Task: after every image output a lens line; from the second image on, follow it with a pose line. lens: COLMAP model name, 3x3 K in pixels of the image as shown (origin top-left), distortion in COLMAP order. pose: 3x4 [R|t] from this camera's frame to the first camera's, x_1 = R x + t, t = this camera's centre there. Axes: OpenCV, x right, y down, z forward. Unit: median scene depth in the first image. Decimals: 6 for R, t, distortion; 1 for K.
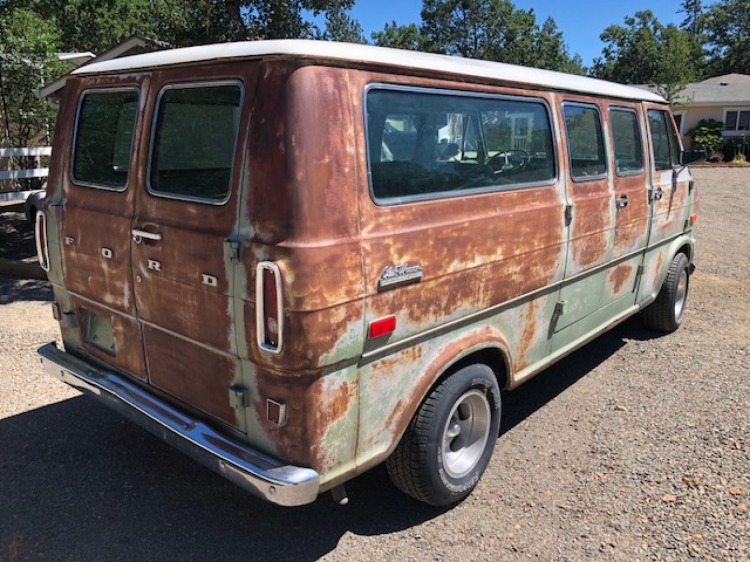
lens RADIAL K [[617.8, 0, 374.7], [0, 617.8, 281.2], [0, 0, 1]] dist [0.001504, -0.000998]
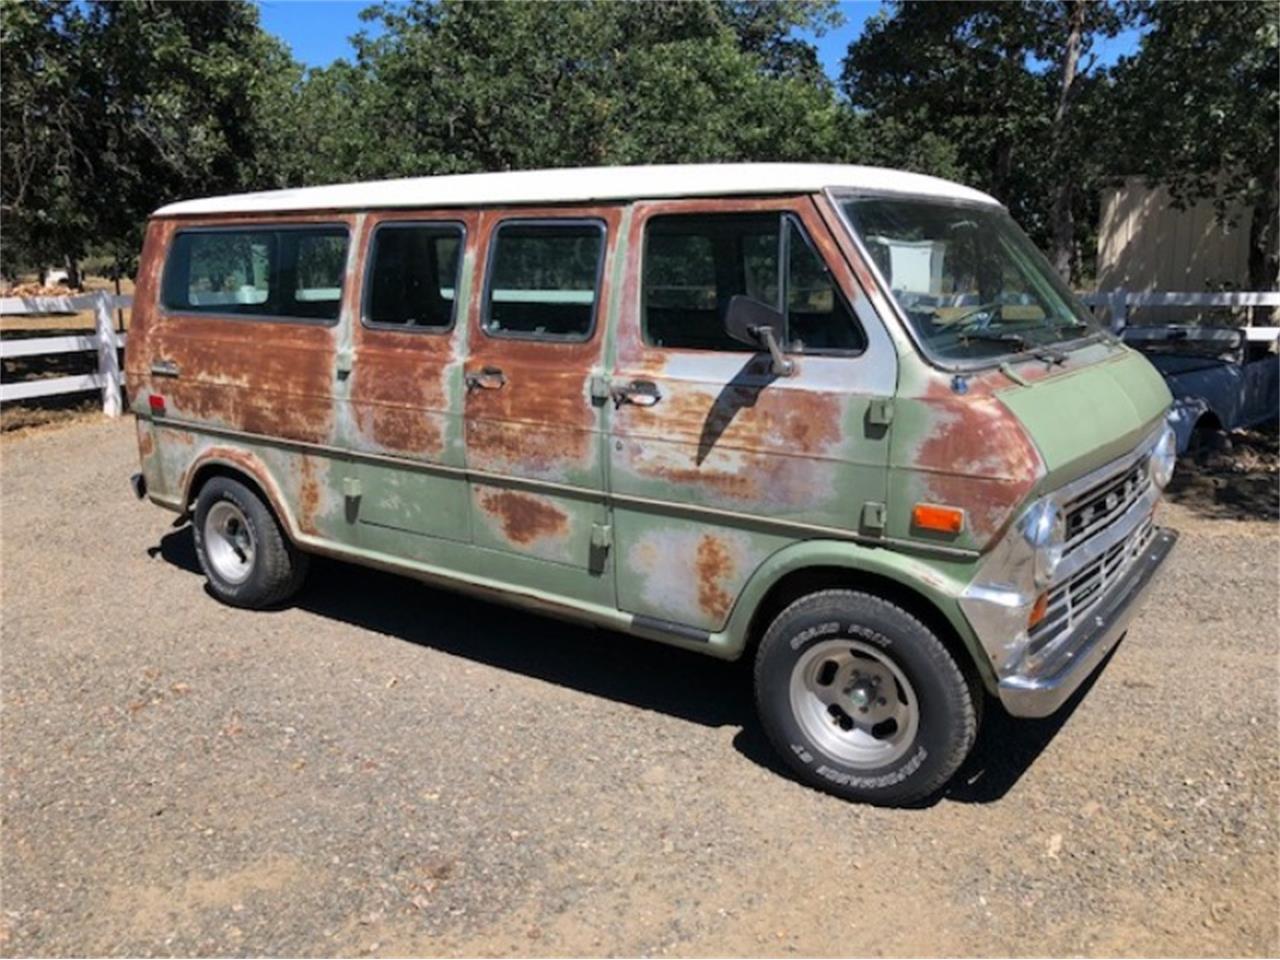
lens RADIAL K [[1155.5, 0, 640.5], [0, 1155.5, 479.9], [0, 0, 1]] dist [-0.001611, -0.000799]
pose [[0.054119, 0.186461, -0.980971, 2.162081], [-0.232681, 0.957721, 0.169205, -0.366697], [0.971046, 0.219096, 0.095216, 1.505335]]
